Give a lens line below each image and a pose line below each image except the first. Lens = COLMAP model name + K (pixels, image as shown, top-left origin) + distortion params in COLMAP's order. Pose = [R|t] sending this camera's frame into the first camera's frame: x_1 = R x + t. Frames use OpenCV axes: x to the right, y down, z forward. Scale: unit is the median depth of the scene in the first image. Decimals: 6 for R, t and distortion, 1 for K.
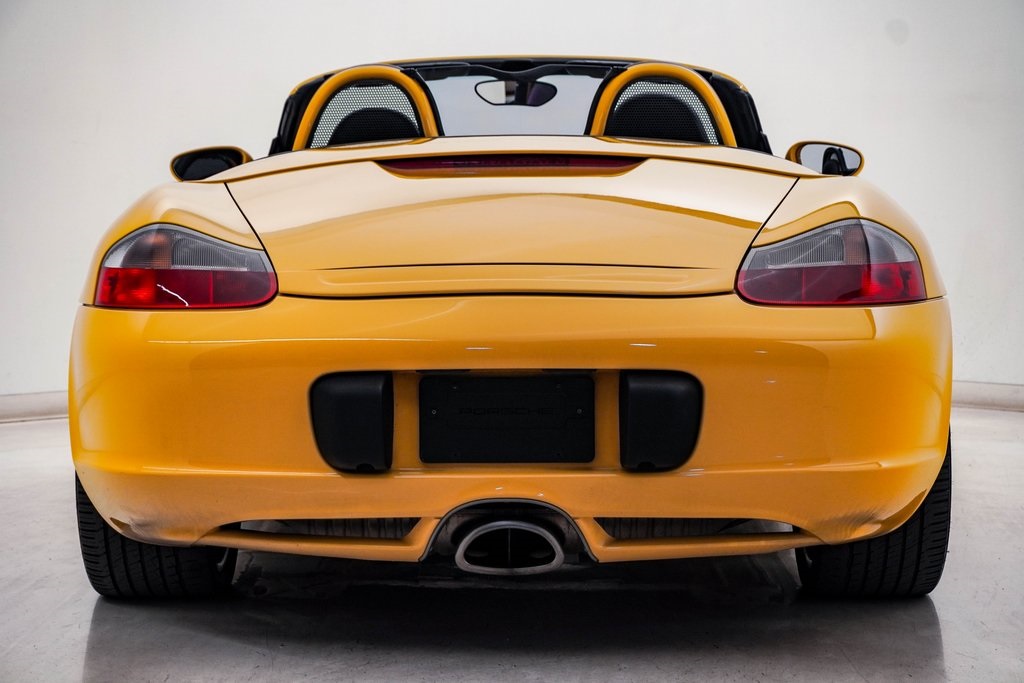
lens RADIAL K [[2148.6, 0, 512.0], [0, 2148.6, 341.5], [0, 0, 1]] dist [0.004340, 0.080192]
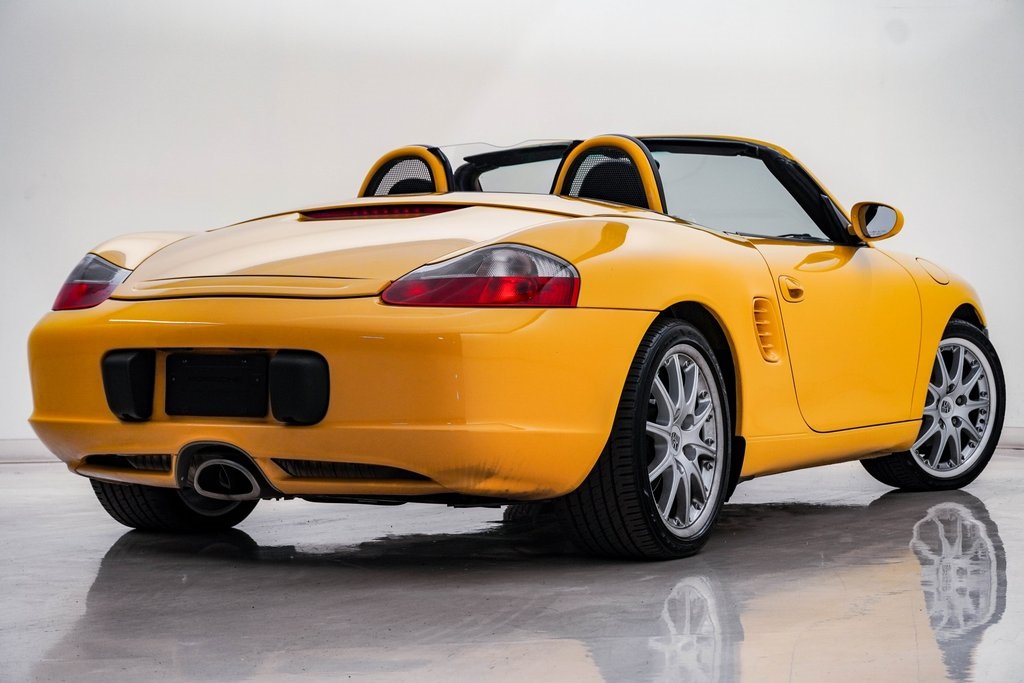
lens RADIAL K [[2148.6, 0, 512.0], [0, 2148.6, 341.5], [0, 0, 1]] dist [0.004340, 0.080192]
pose [[0.878757, 0.006445, -0.477226, 0.824668], [-0.034690, 0.998127, -0.050397, 0.071012], [0.476007, 0.060842, 0.877334, -0.133108]]
